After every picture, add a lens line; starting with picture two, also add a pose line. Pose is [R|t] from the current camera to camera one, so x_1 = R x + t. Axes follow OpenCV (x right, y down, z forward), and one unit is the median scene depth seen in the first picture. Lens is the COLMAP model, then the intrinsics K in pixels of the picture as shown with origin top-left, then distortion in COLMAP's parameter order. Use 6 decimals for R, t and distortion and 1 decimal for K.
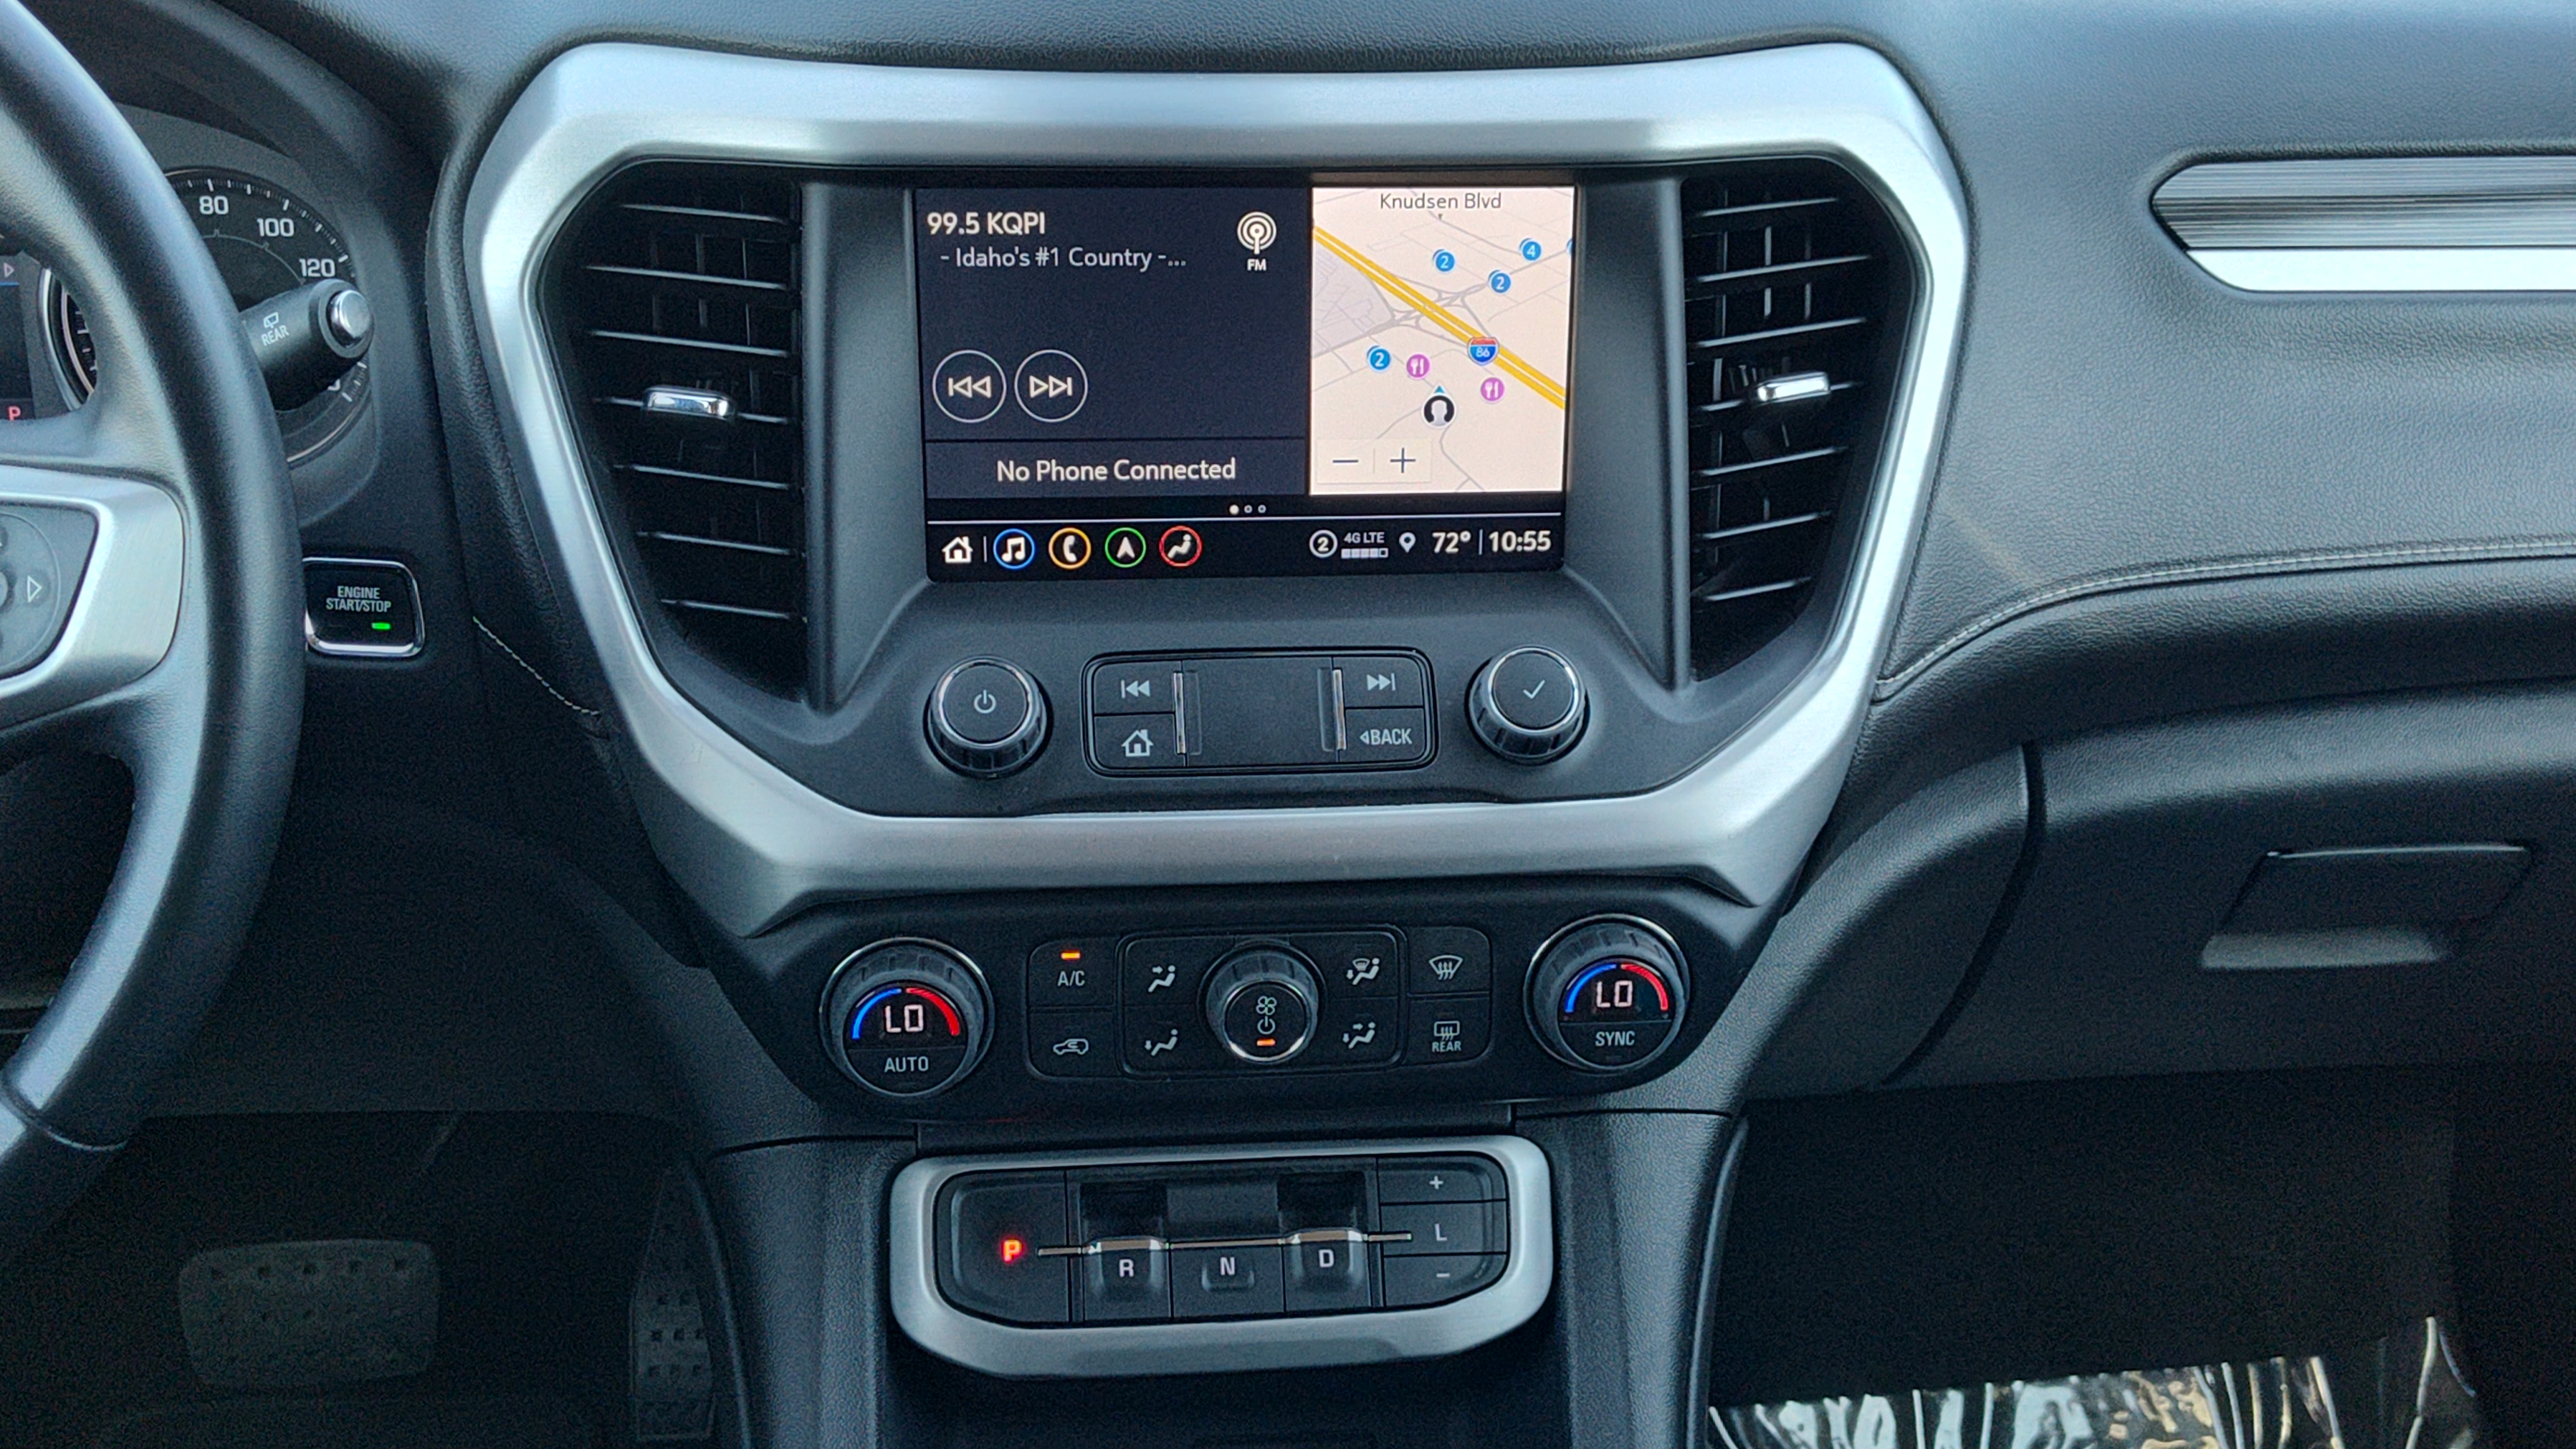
lens RADIAL K [[2781.1, 0, 1307.6], [0, 2781.1, 749.5], [0, 0, 1]] dist [0.123877, -0.224381]
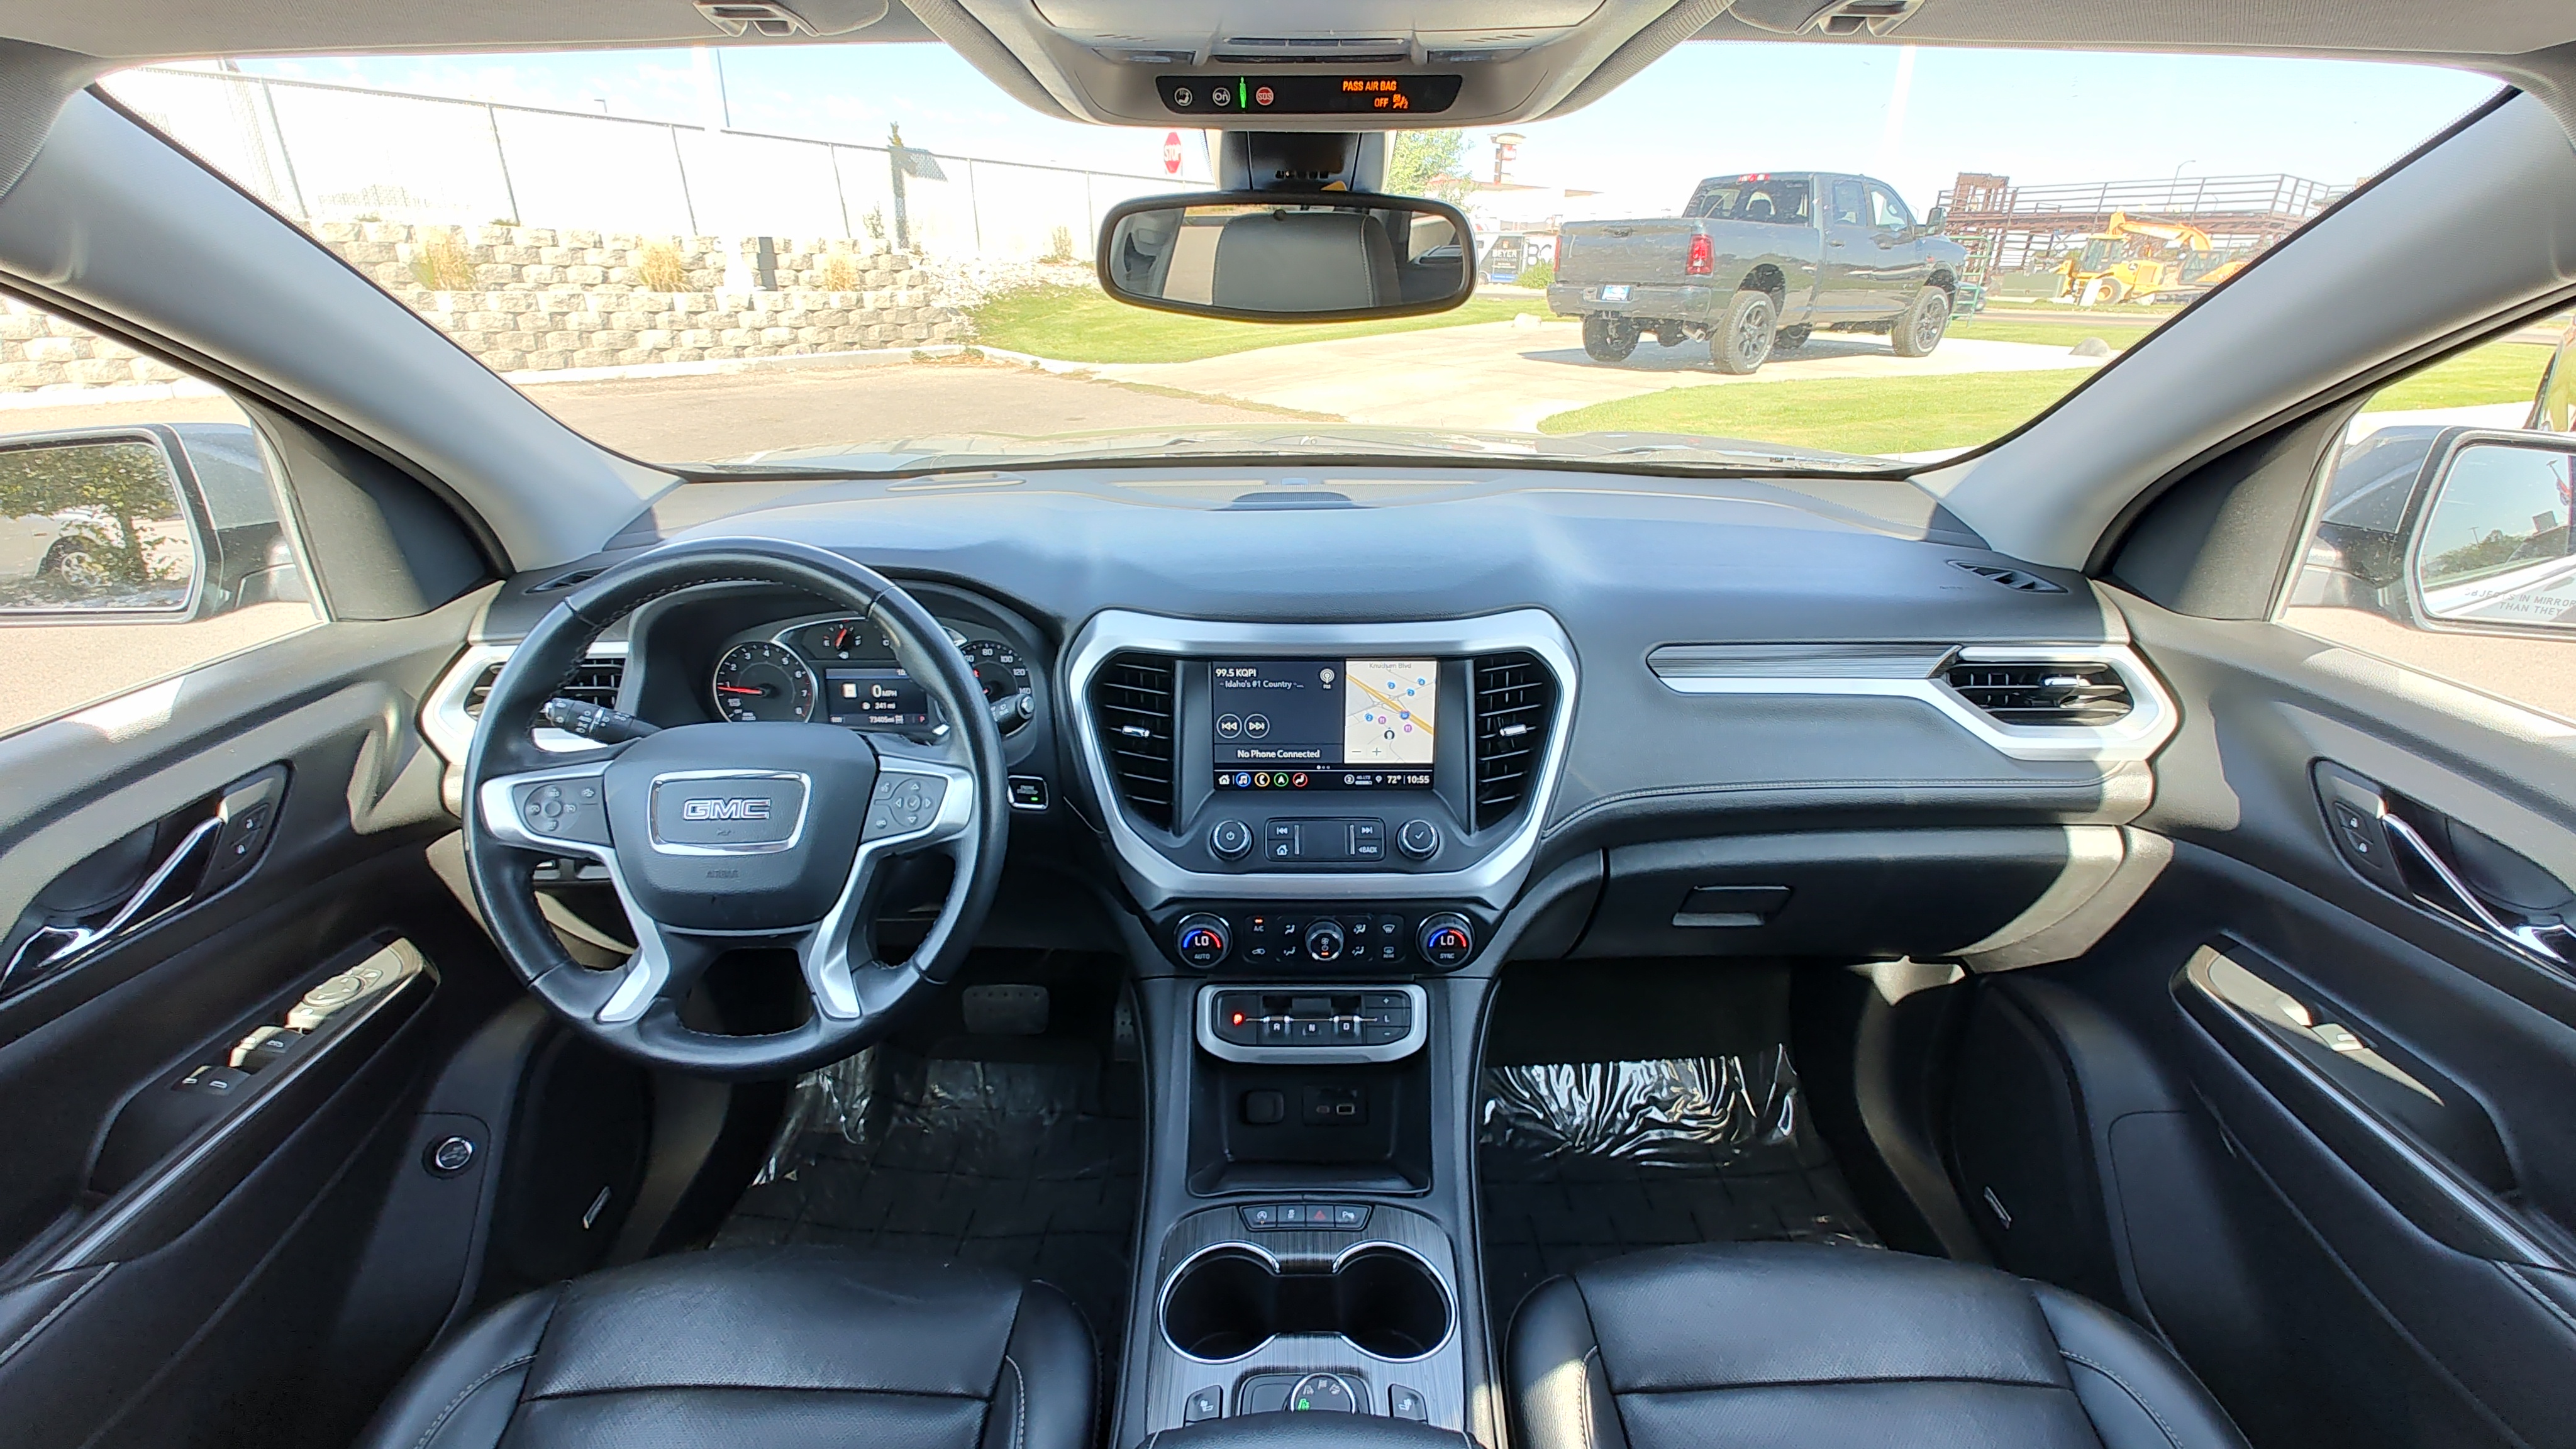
lens RADIAL K [[1092.5, 0, 1288.0], [0, 1092.5, 724.5], [0, 0, 1]] dist [0.002875, 0.000629]
pose [[0.995420, 0.019120, -0.093663, 0.048039], [-0.022776, 0.999014, -0.038117, -0.087084], [0.092841, 0.040075, 0.994874, -0.140283]]
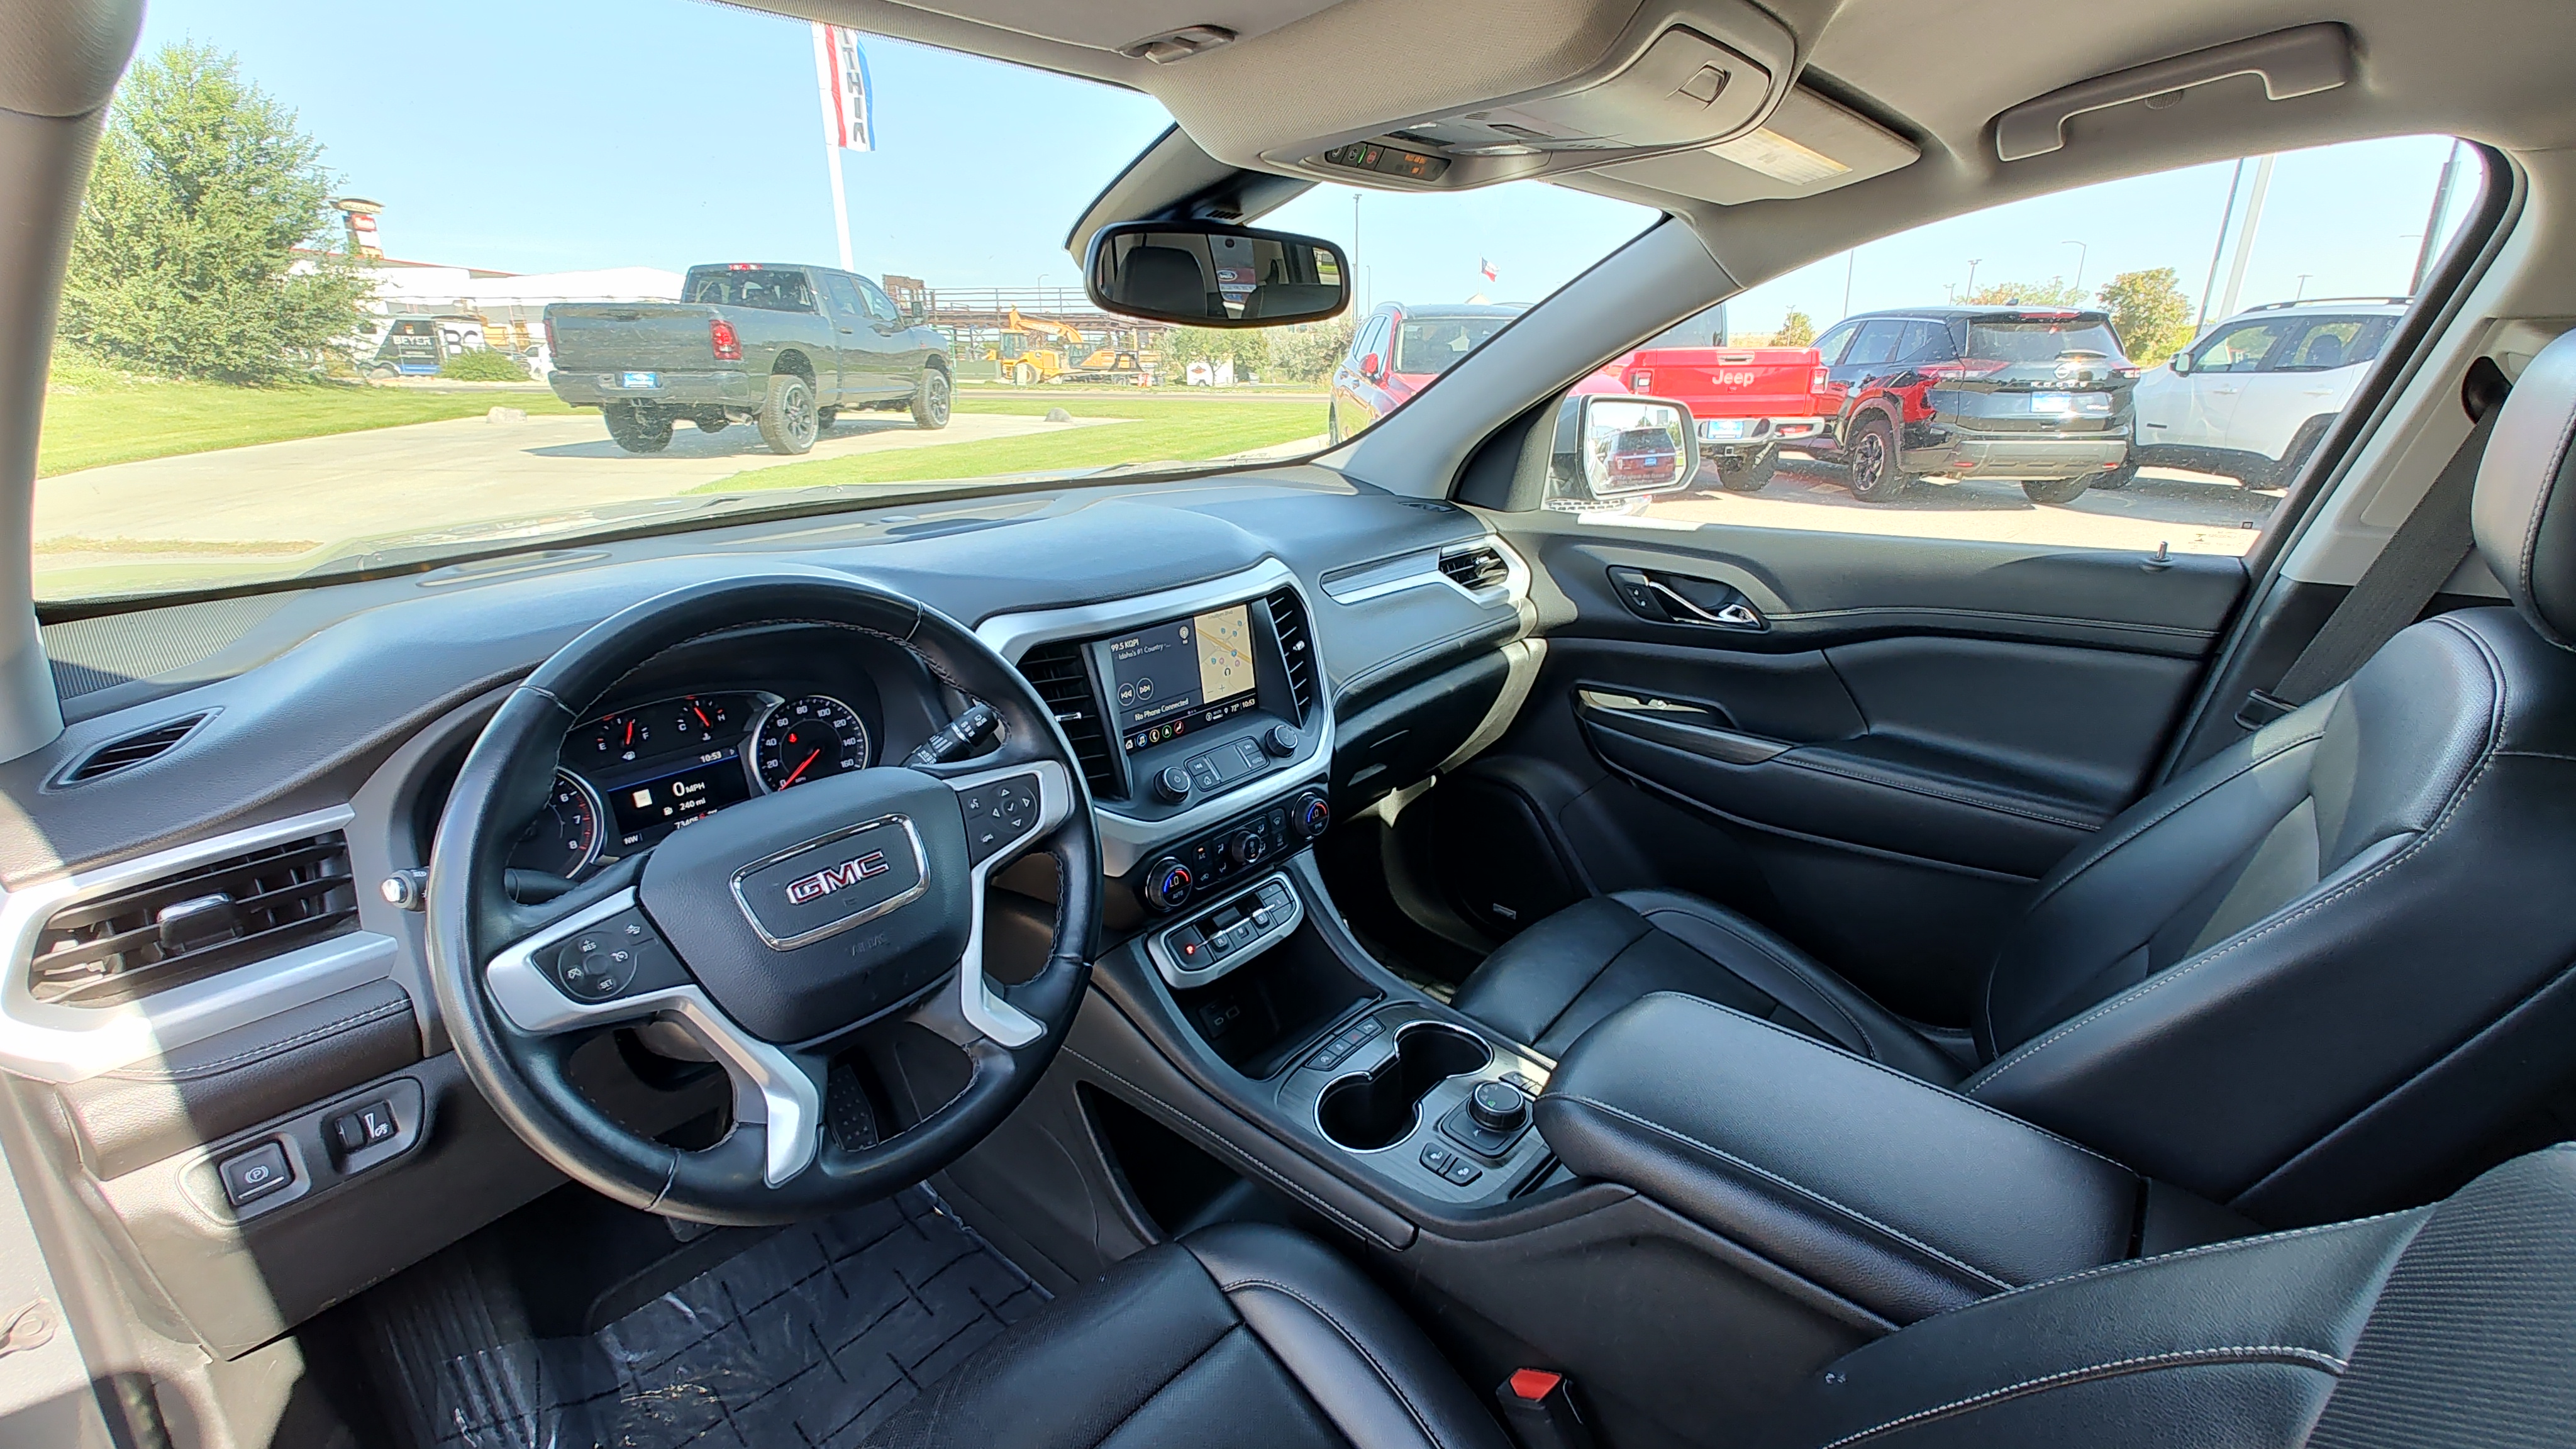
lens RADIAL K [[1106.9, 0, 1288.3], [0, 1106.9, 716.1], [0, 0, 1]] dist [0.000512, 0.011480]
pose [[0.719546, -0.239758, 0.651743, -0.827756], [0.313467, 0.949593, 0.003251, -0.048849], [-0.619671, 0.201961, 0.758433, -0.104423]]
